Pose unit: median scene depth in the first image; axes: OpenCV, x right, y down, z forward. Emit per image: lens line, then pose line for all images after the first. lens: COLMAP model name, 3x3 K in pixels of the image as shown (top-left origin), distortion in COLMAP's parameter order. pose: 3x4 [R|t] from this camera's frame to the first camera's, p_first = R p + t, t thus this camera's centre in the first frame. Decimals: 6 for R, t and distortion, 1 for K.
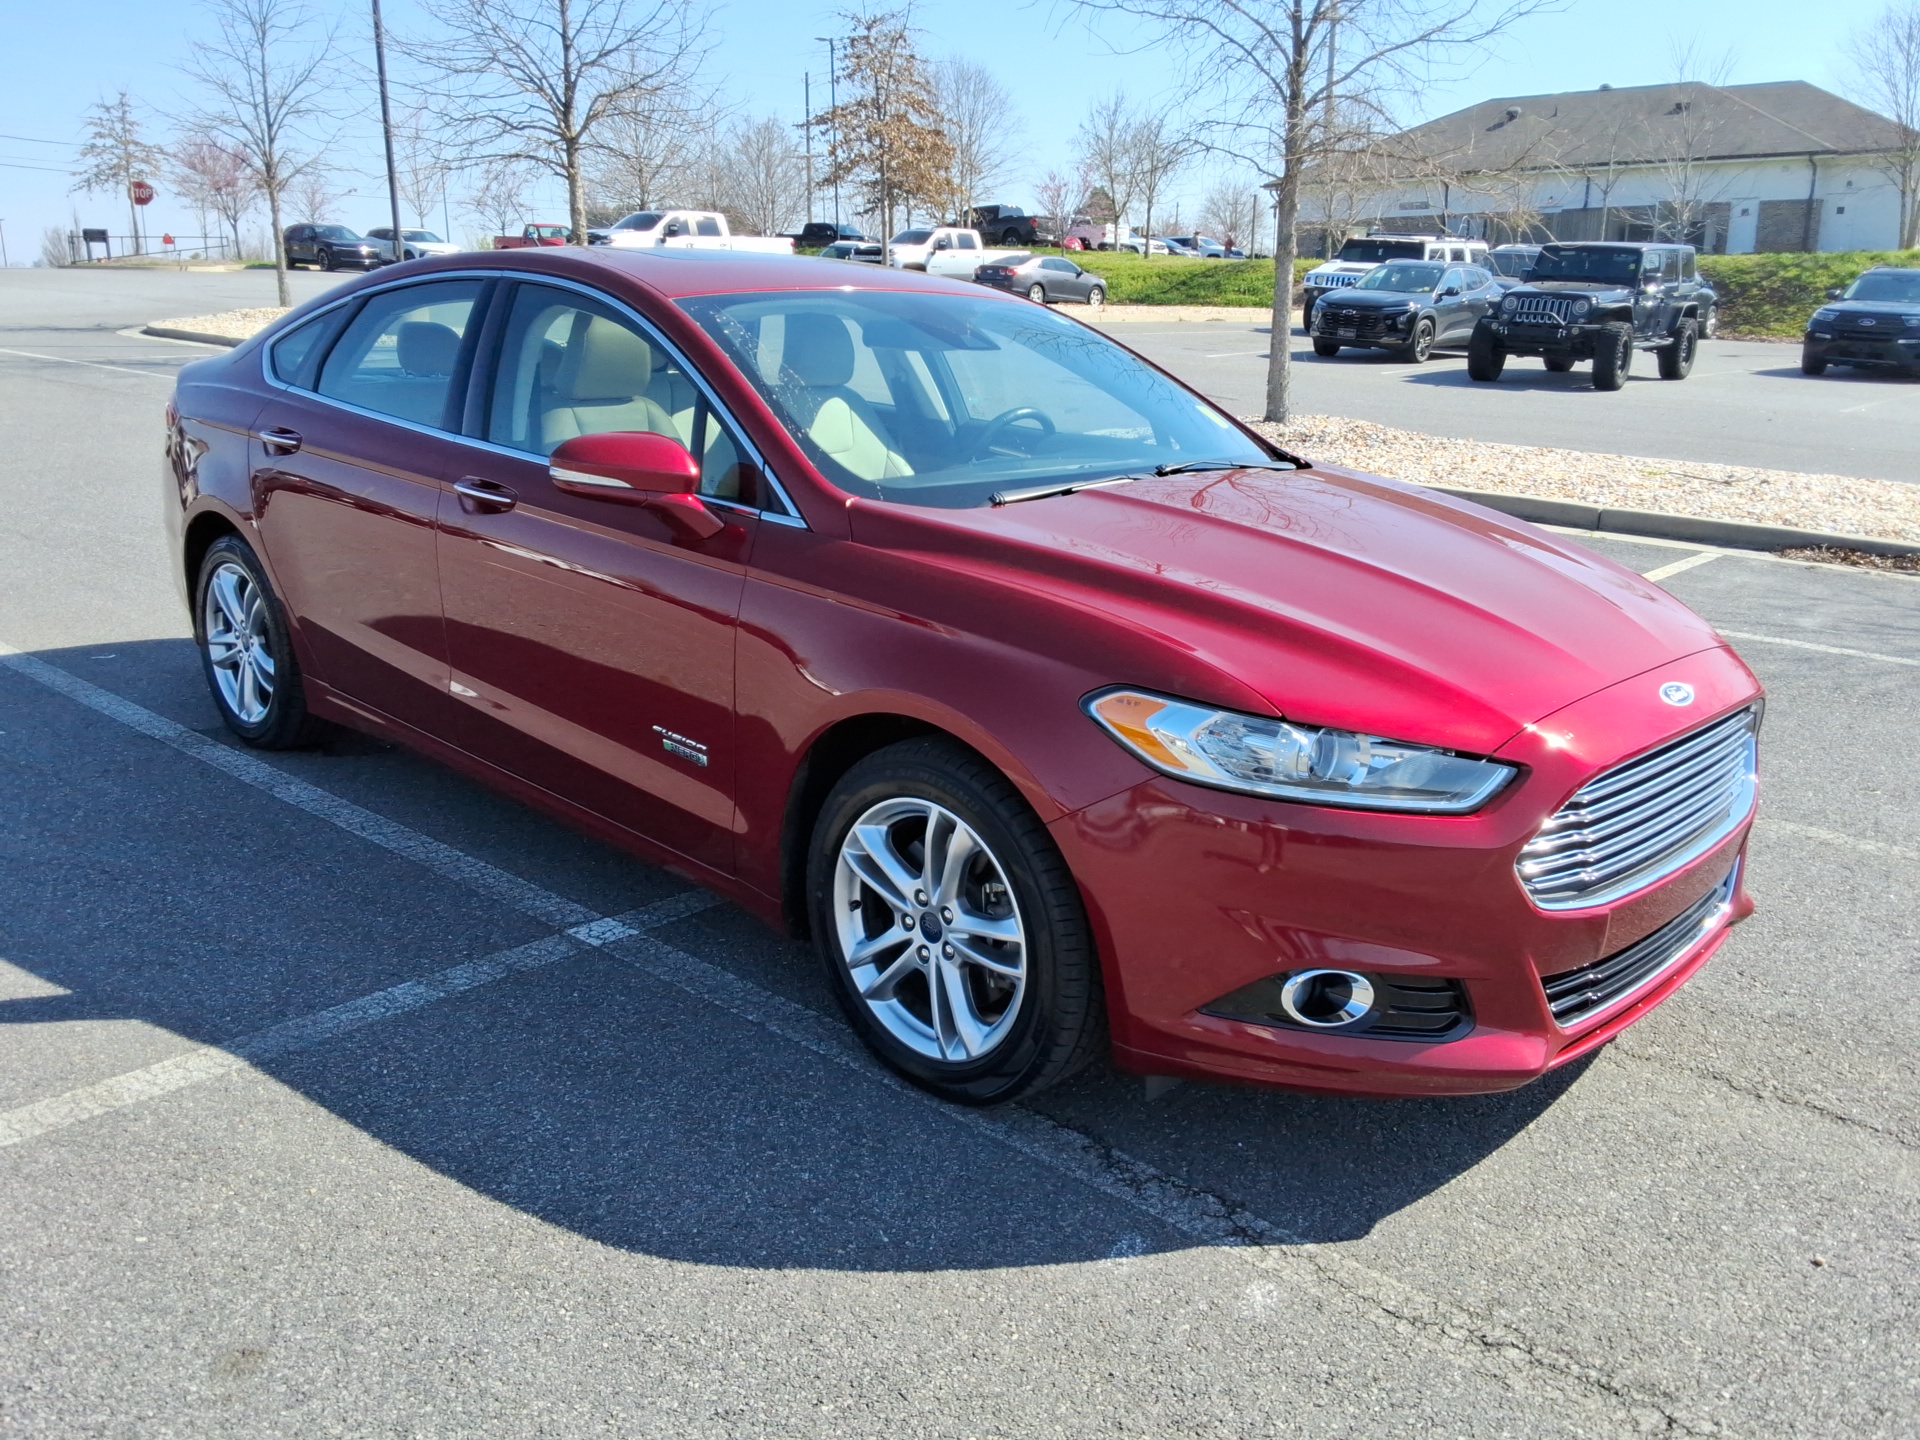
lens RADIAL K [[1552.0, 0, 963.8], [0, 1552.0, 703.9], [0, 0, 1]] dist [0.103499, -0.153666]
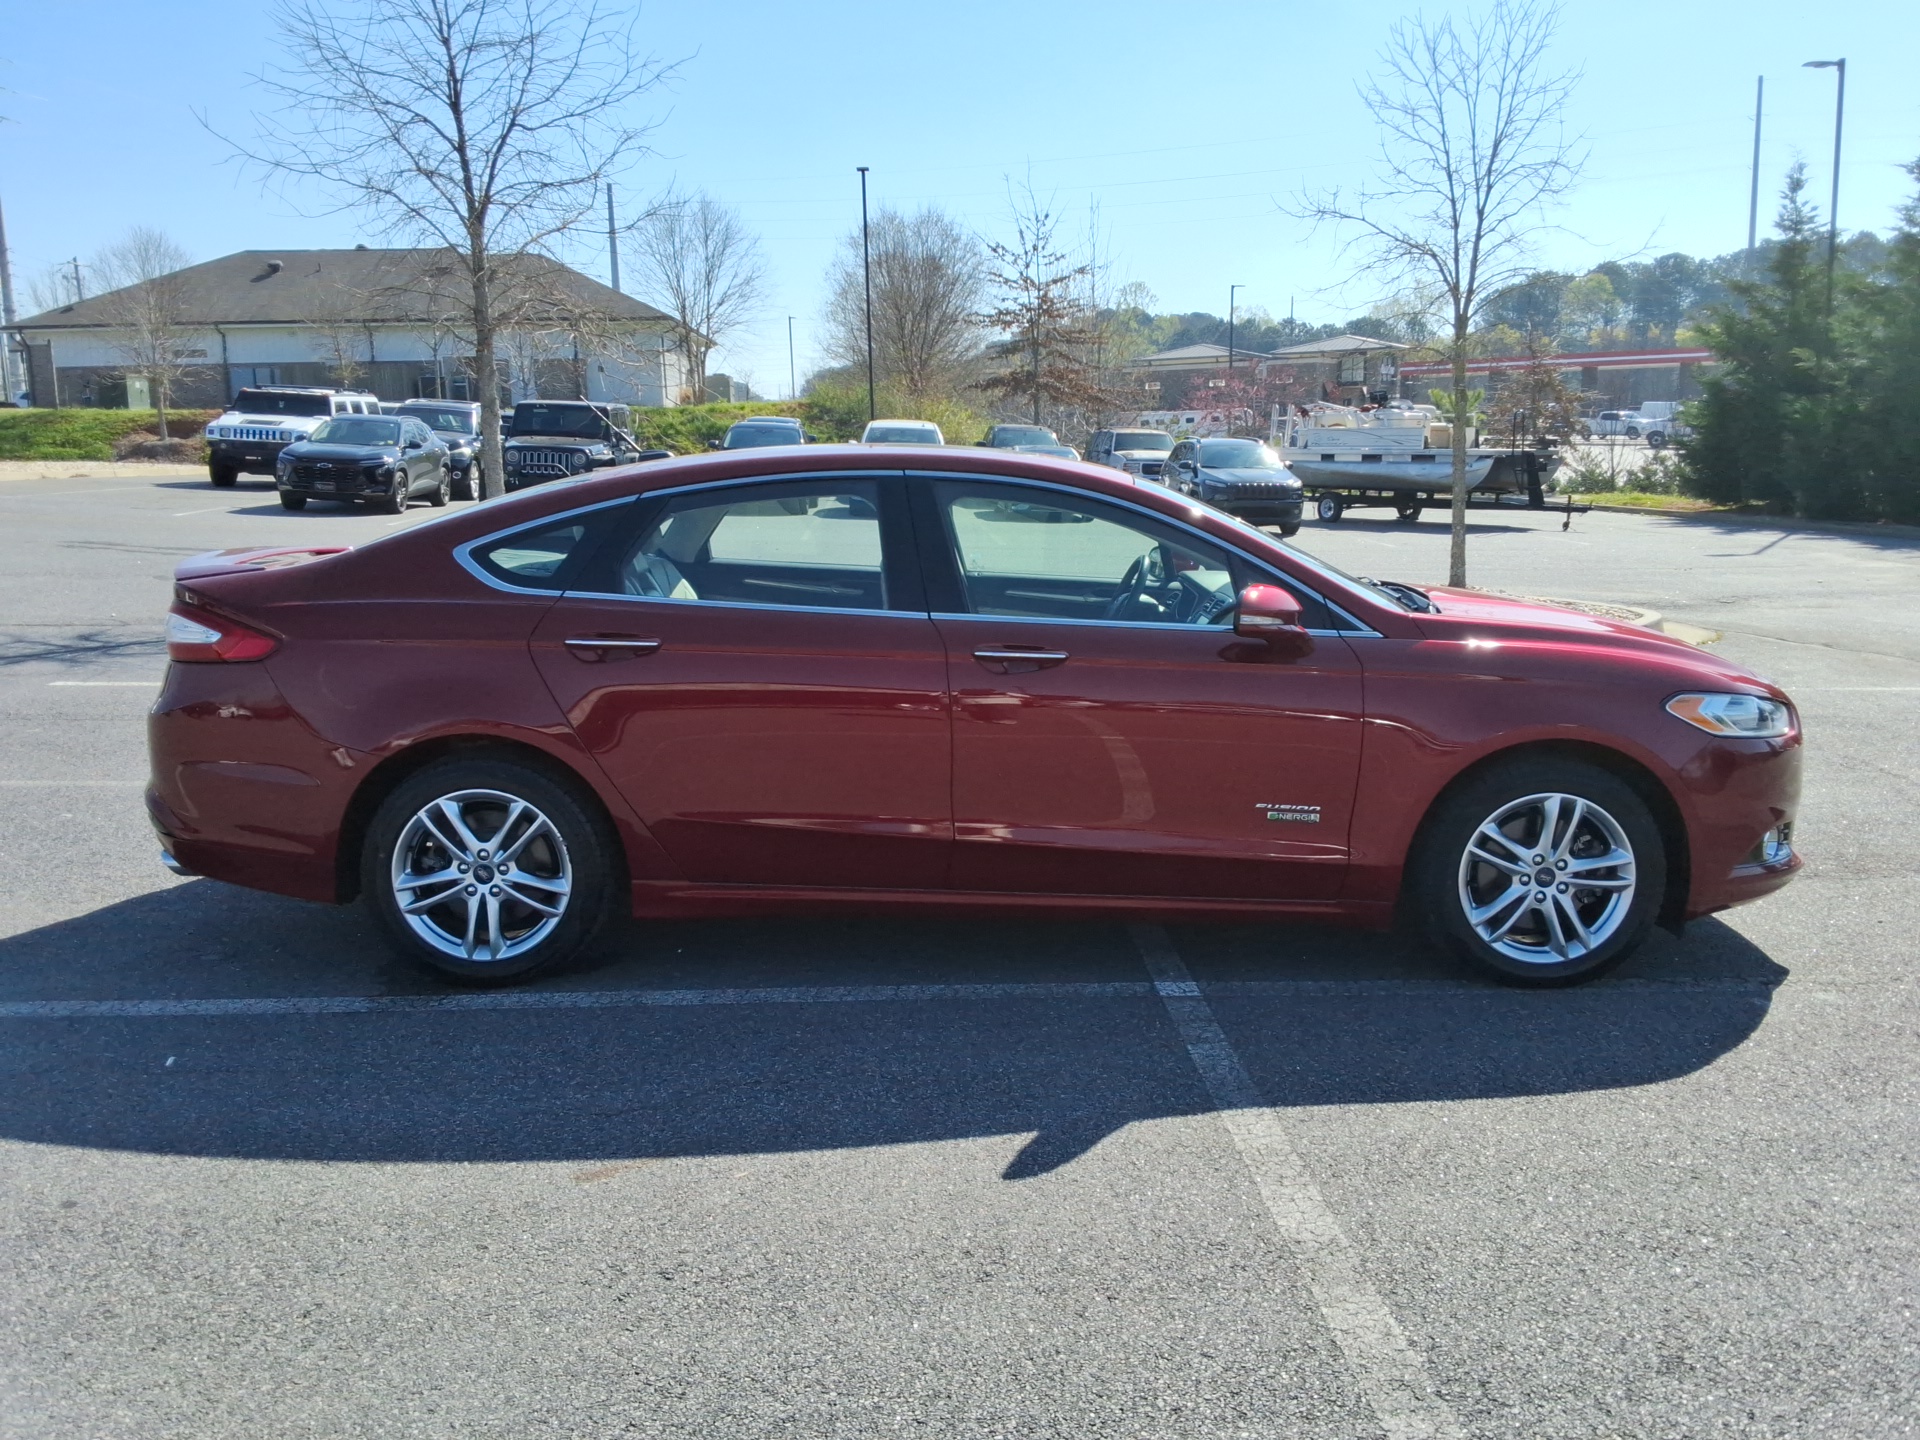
lens RADIAL K [[1552.0, 0, 969.0], [0, 1552.0, 732.1], [0, 0, 1]] dist [0.103499, -0.153666]
pose [[0.711068, -0.146549, 0.687681, -0.219301], [0.194517, 0.980867, 0.007896, -0.018007], [-0.675681, 0.128151, 0.725970, 0.034935]]
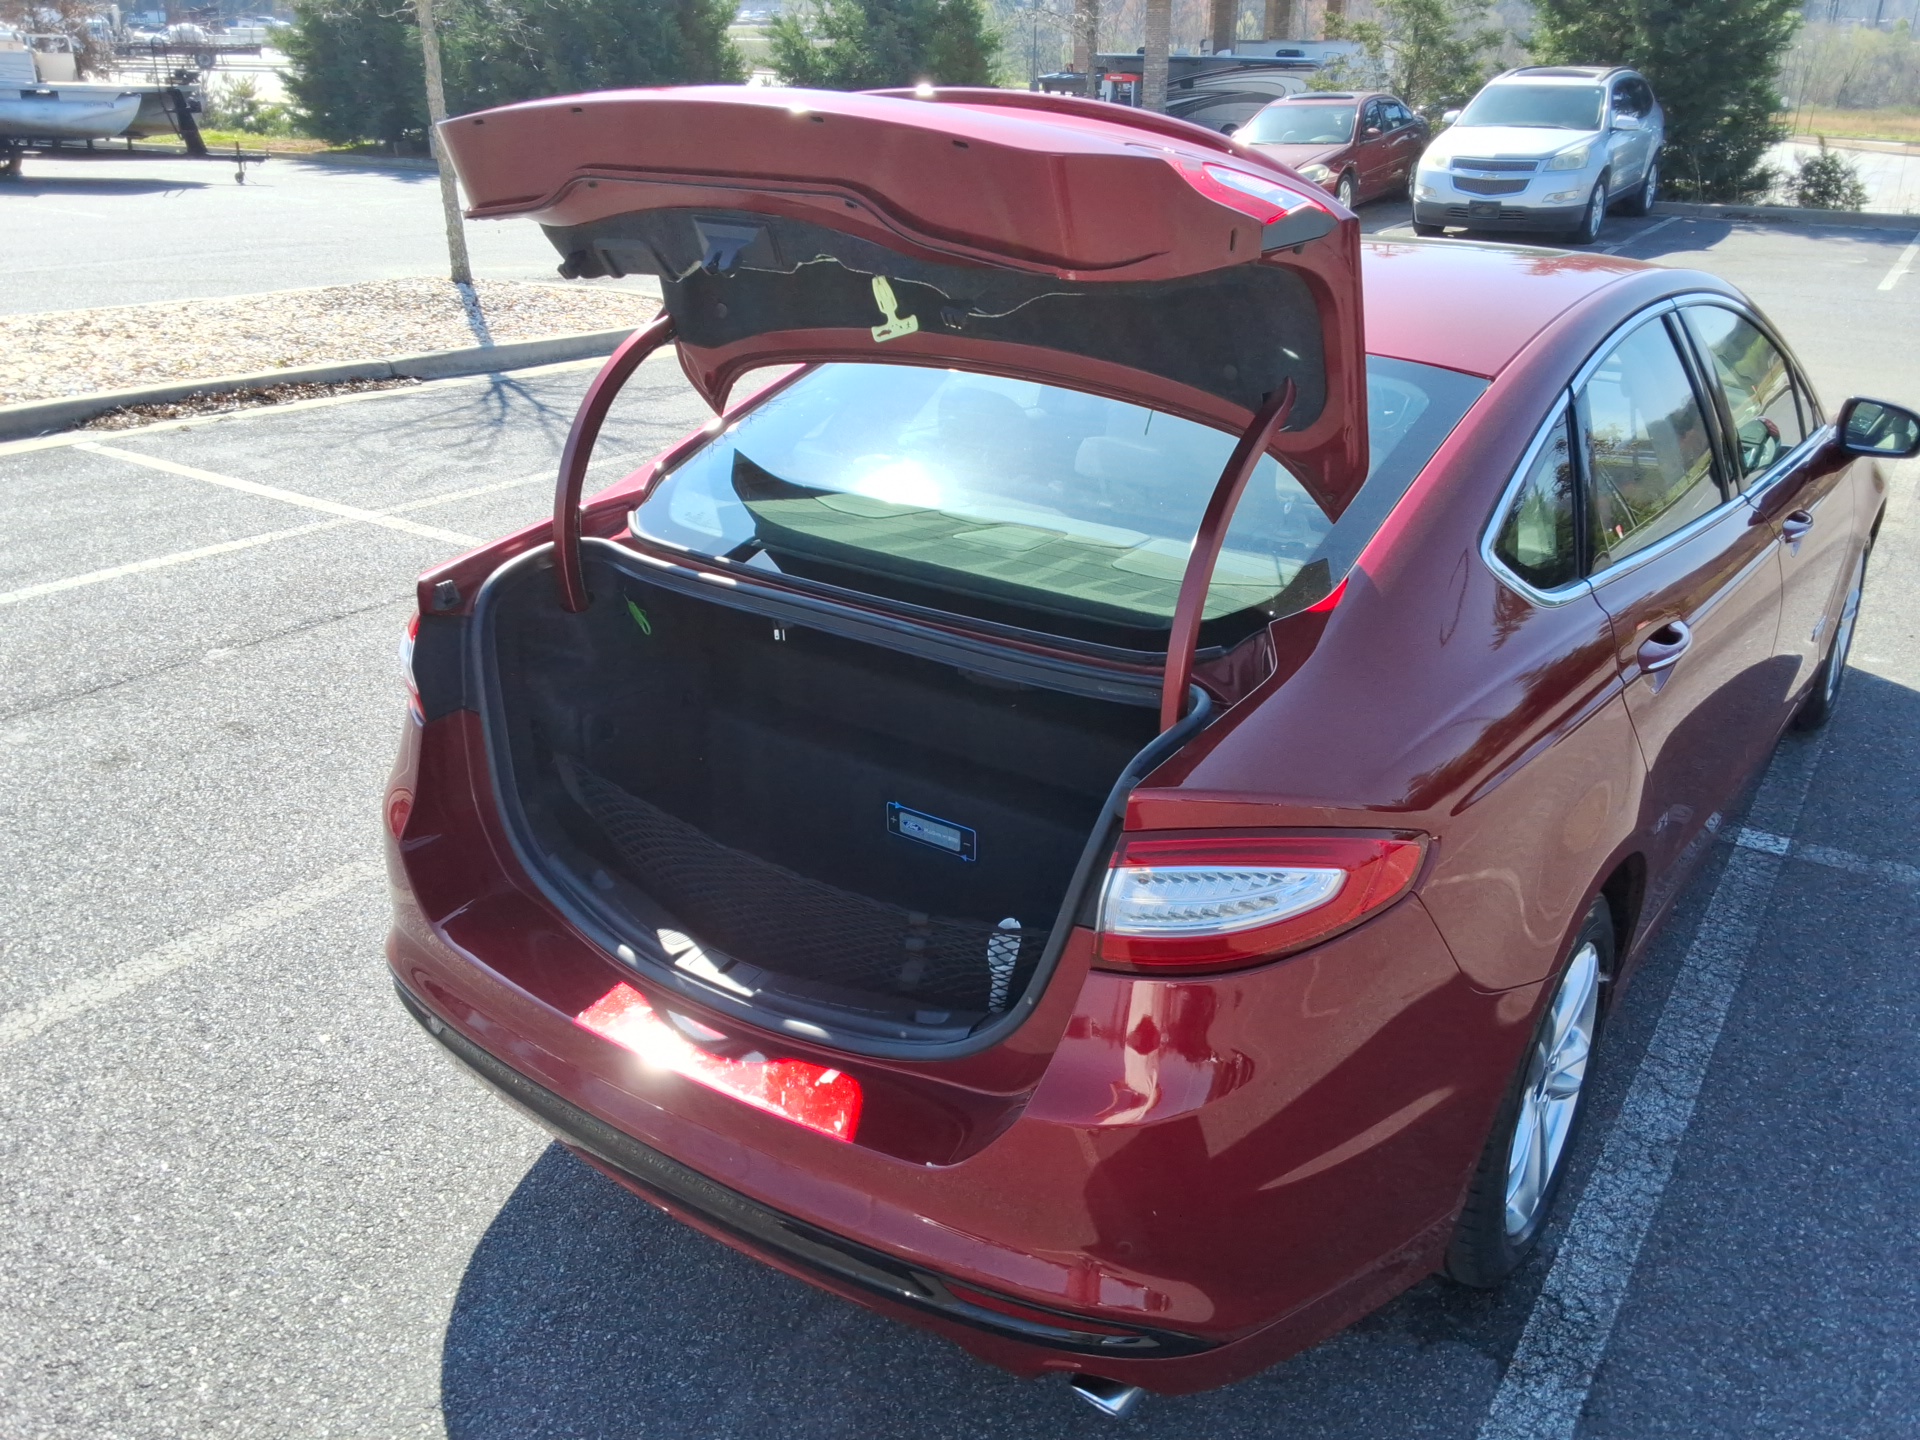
lens RADIAL K [[1552.0, 0, 983.6], [0, 1552.0, 714.1], [0, 0, 1]] dist [0.103499, -0.153666]
pose [[-0.158725, -0.394347, 0.905150, -0.219217], [0.232546, 0.876049, 0.422447, -0.105431], [-0.959546, 0.277542, -0.047347, 0.295967]]
